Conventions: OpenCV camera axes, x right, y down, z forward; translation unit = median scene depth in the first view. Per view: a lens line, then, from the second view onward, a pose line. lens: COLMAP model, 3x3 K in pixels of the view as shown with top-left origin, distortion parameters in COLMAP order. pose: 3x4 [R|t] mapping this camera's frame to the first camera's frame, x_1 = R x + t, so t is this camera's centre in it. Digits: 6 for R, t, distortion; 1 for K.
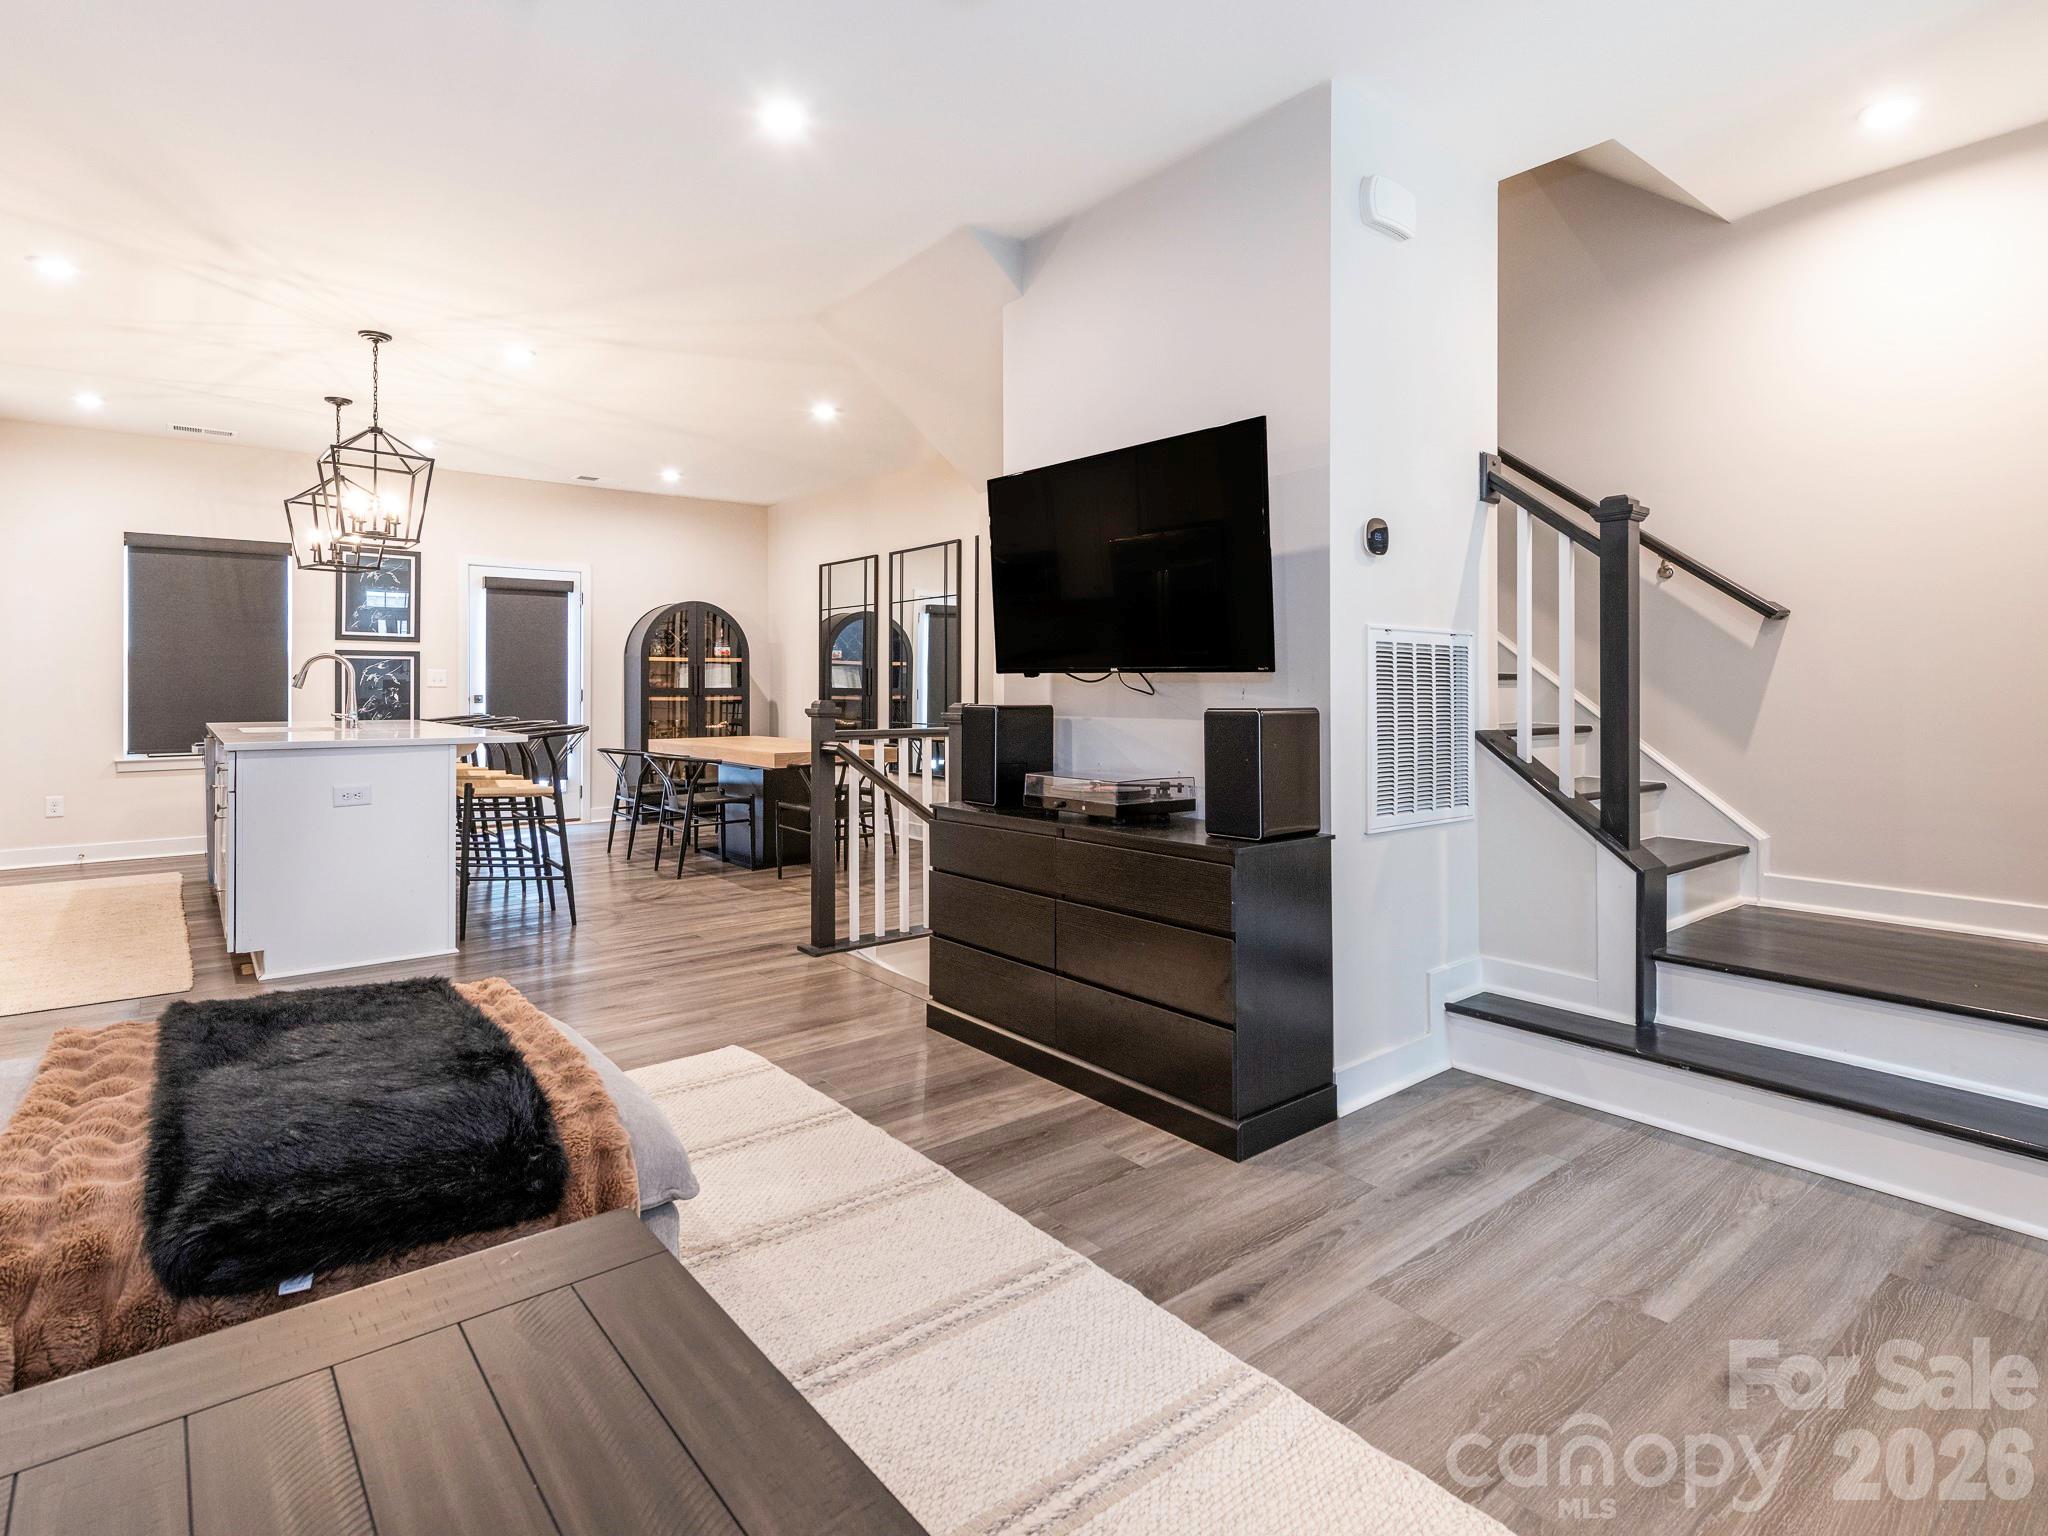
lens RADIAL K [[1050.8, 0, 1025.9], [0, 1050.8, 684.5], [0, 0, 1]] dist [0.020520, -0.005371]
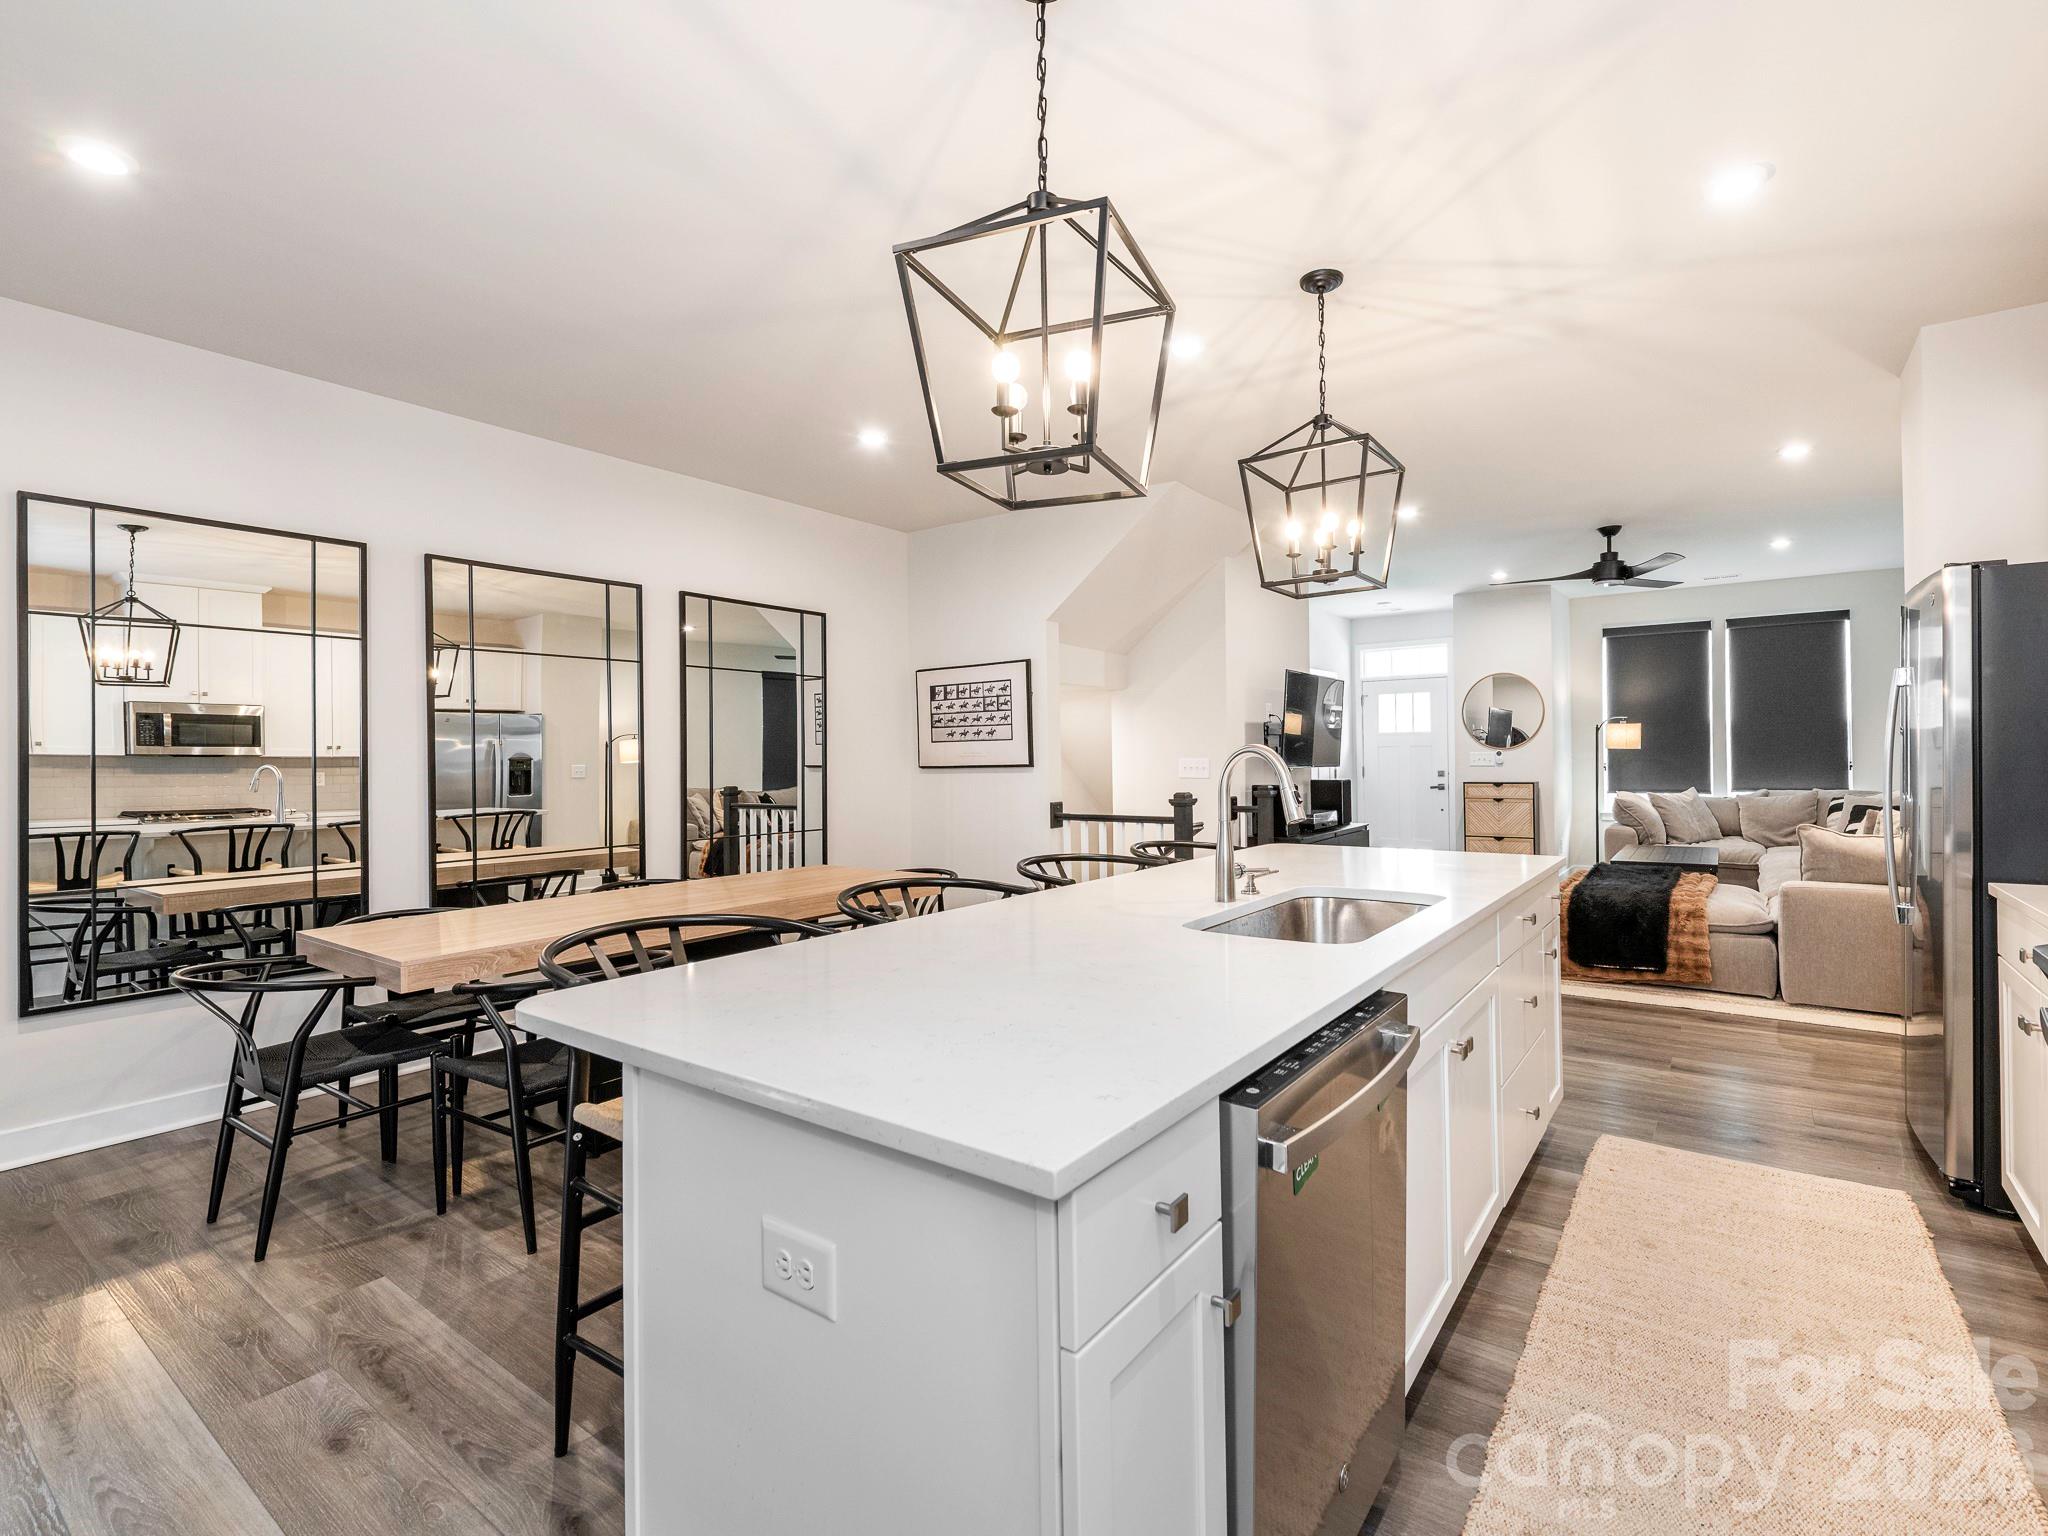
lens RADIAL K [[944.4, 0, 1109.6], [0, 944.4, 757.1], [0, 0, 1]] dist [0.004803, -0.001586]
pose [[-0.300310, 0.006338, 0.953821, -0.758595], [0.008950, 0.999953, -0.003827, -0.013525], [-0.953800, 0.007387, -0.300353, 0.867118]]
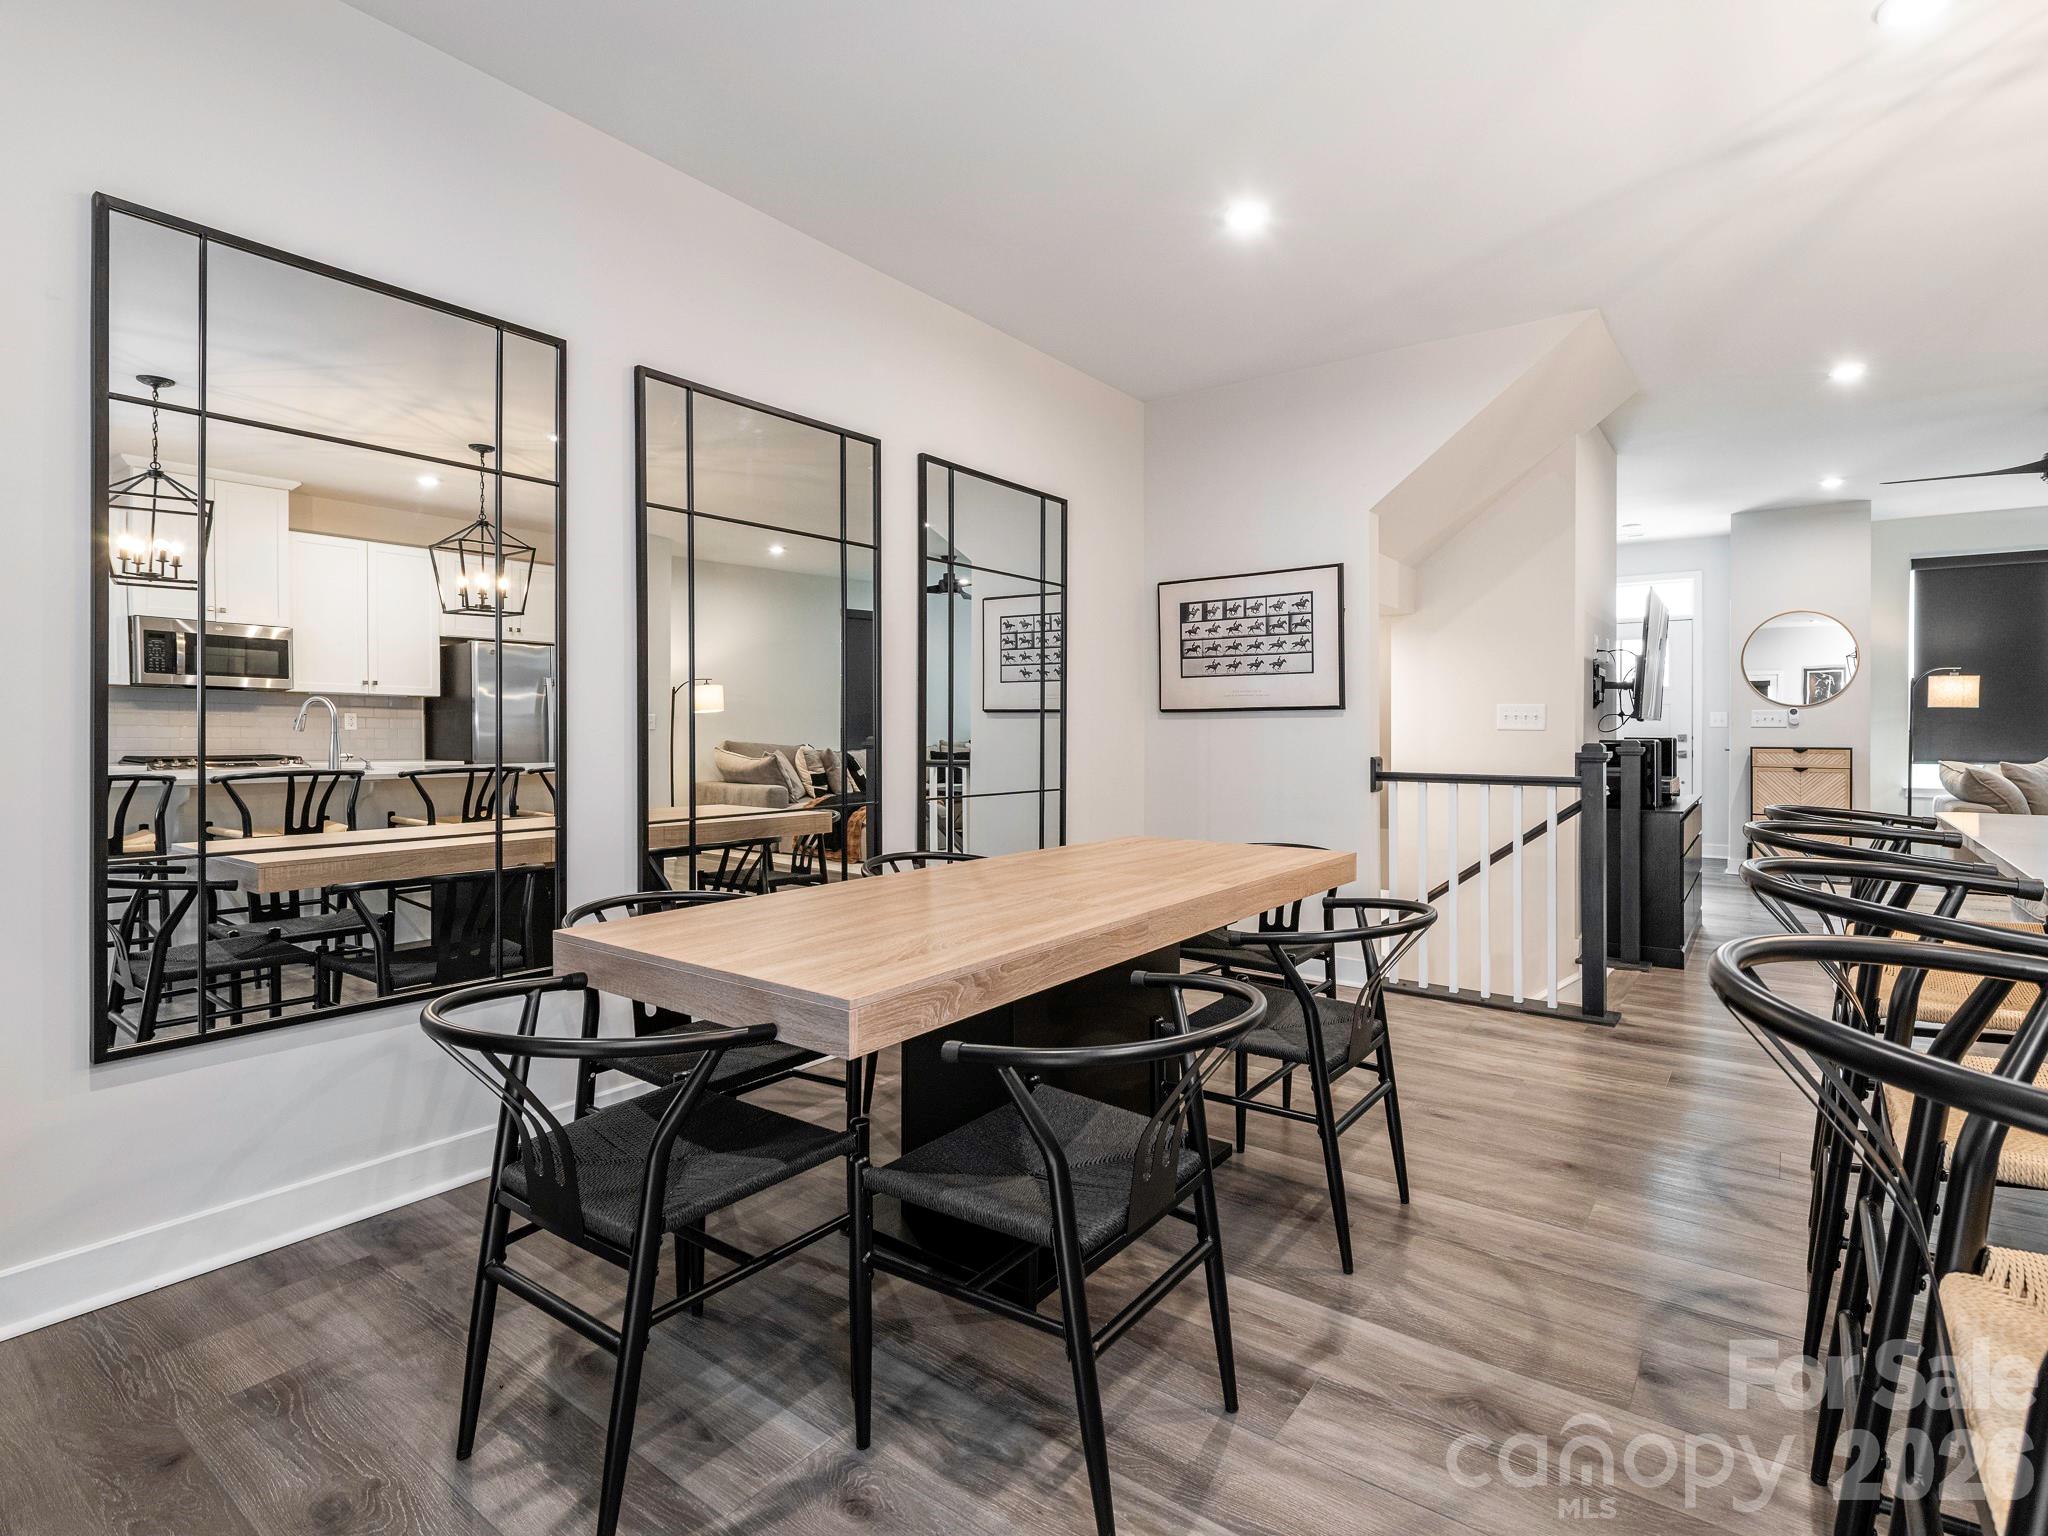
lens RADIAL K [[1013.8, 0, 1068.6], [0, 1013.8, 735.5], [0, 0, 1]] dist [0.013457, -0.006328]
pose [[-0.279386, -0.003127, 0.960174, -0.554885], [-0.003916, 0.999990, 0.002117, 0.005763], [-0.960171, -0.003168, -0.279395, 1.022765]]
